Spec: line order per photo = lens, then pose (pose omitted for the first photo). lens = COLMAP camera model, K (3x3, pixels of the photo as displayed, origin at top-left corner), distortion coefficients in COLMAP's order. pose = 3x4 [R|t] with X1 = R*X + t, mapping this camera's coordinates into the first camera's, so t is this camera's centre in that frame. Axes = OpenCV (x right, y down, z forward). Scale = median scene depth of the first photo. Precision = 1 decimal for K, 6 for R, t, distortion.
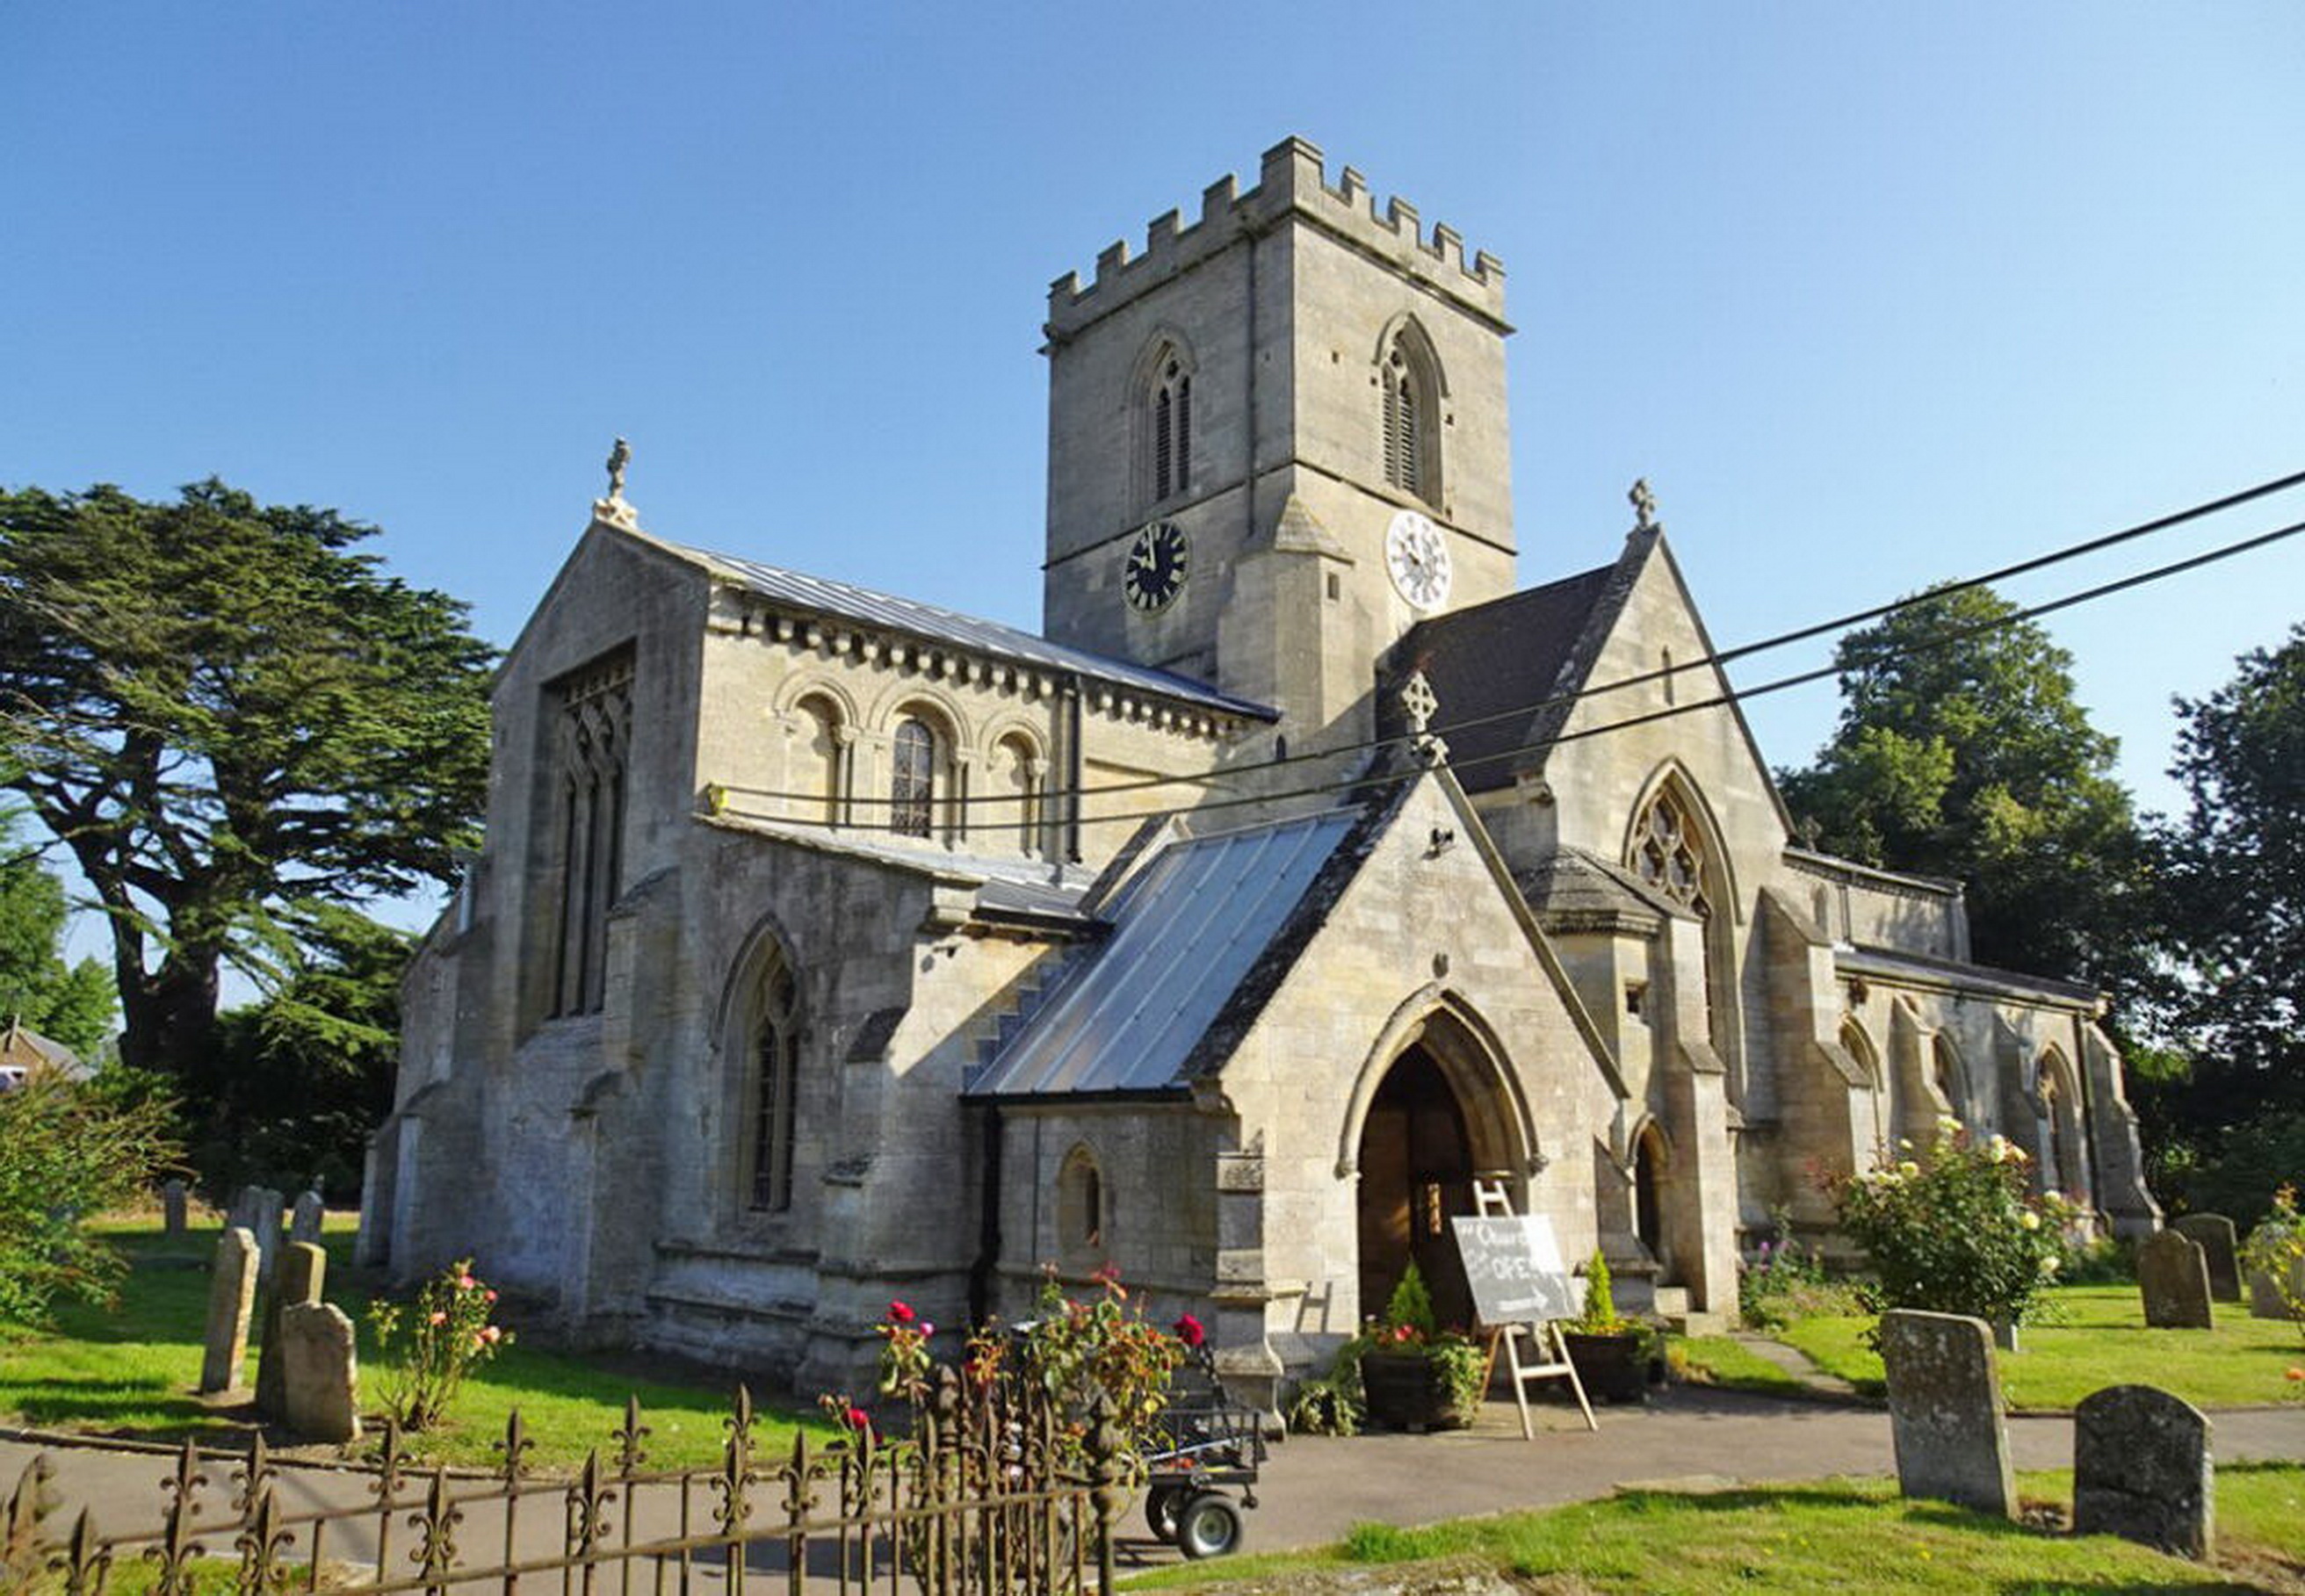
lens RADIAL K [[1546.2, 0, 1159.6], [0, 1546.2, 827.1], [0, 0, 1]] dist [0.000358, 0.000569]
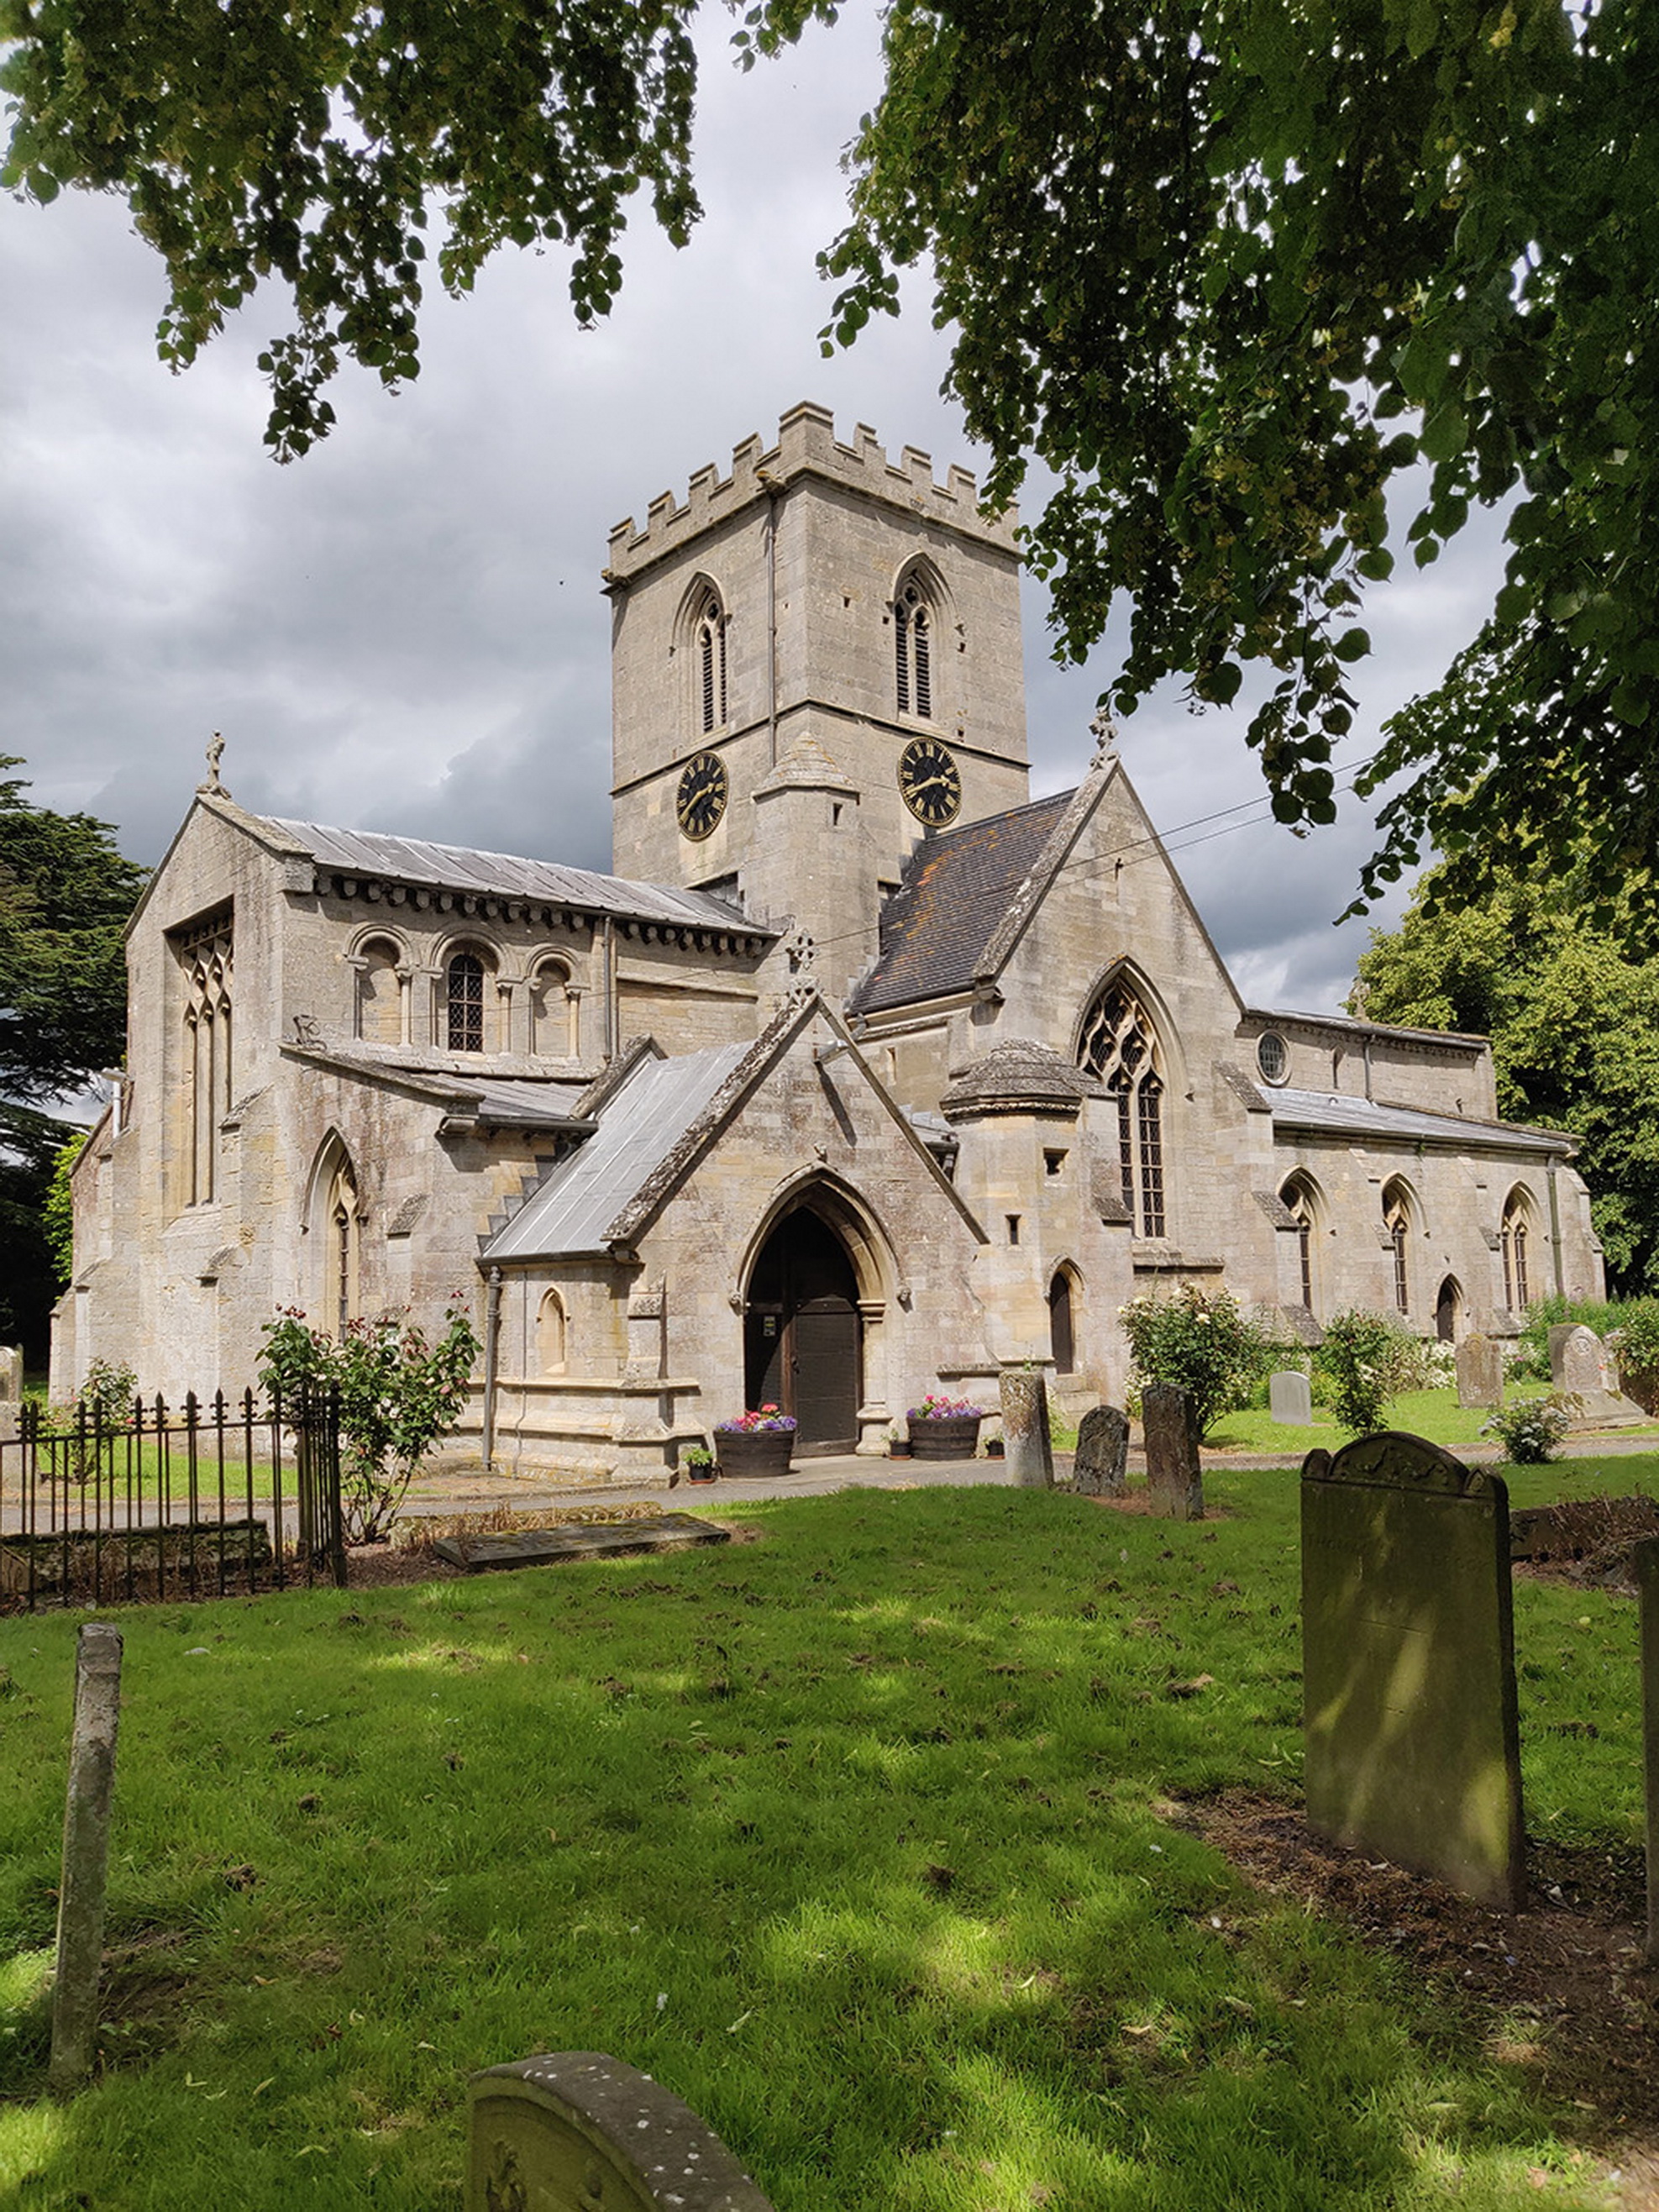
lens RADIAL K [[1621.6, 0, 829.5], [0, 1621.6, 1106.0], [0, 0, 1]] dist [0.004483, -0.000354]
pose [[0.999048, -0.031686, -0.029969, 0.139178], [0.033948, 0.996355, 0.078260, -0.034903], [0.027380, -0.079203, 0.996482, -0.236059]]
